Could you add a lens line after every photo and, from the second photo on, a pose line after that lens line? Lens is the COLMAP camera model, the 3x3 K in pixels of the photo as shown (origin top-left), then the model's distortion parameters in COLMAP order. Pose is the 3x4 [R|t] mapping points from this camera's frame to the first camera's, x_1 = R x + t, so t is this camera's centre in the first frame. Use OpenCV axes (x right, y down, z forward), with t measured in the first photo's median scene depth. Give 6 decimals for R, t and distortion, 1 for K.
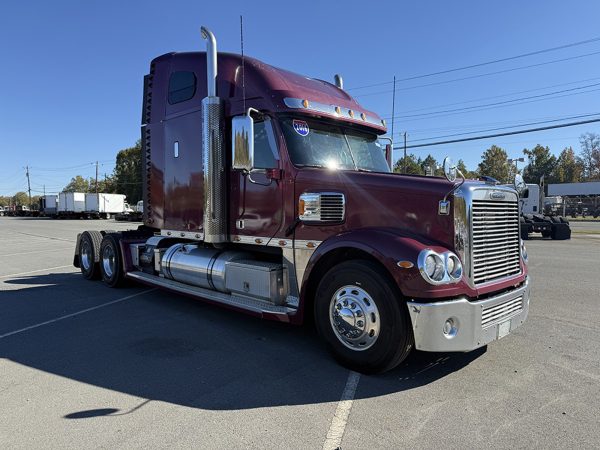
lens RADIAL K [[423.7, 0, 304.8], [0, 423.7, 225.8], [0, 0, 1]] dist [0.044077, -0.029266]
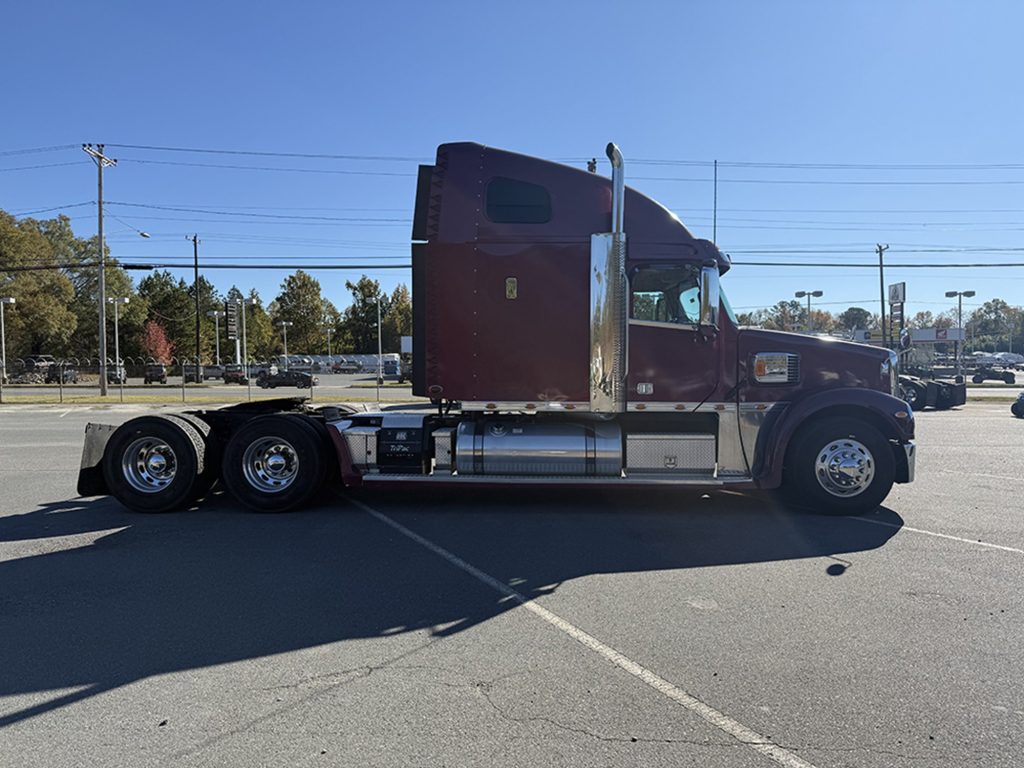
lens RADIAL K [[723.1, 0, 509.1], [0, 723.1, 385.0], [0, 0, 1]] dist [0.044077, -0.029266]
pose [[0.730256, -0.013153, 0.683047, -1.337226], [0.027304, 0.999578, -0.009943, -0.004760], [-0.682627, 0.025911, 0.730307, 0.146807]]
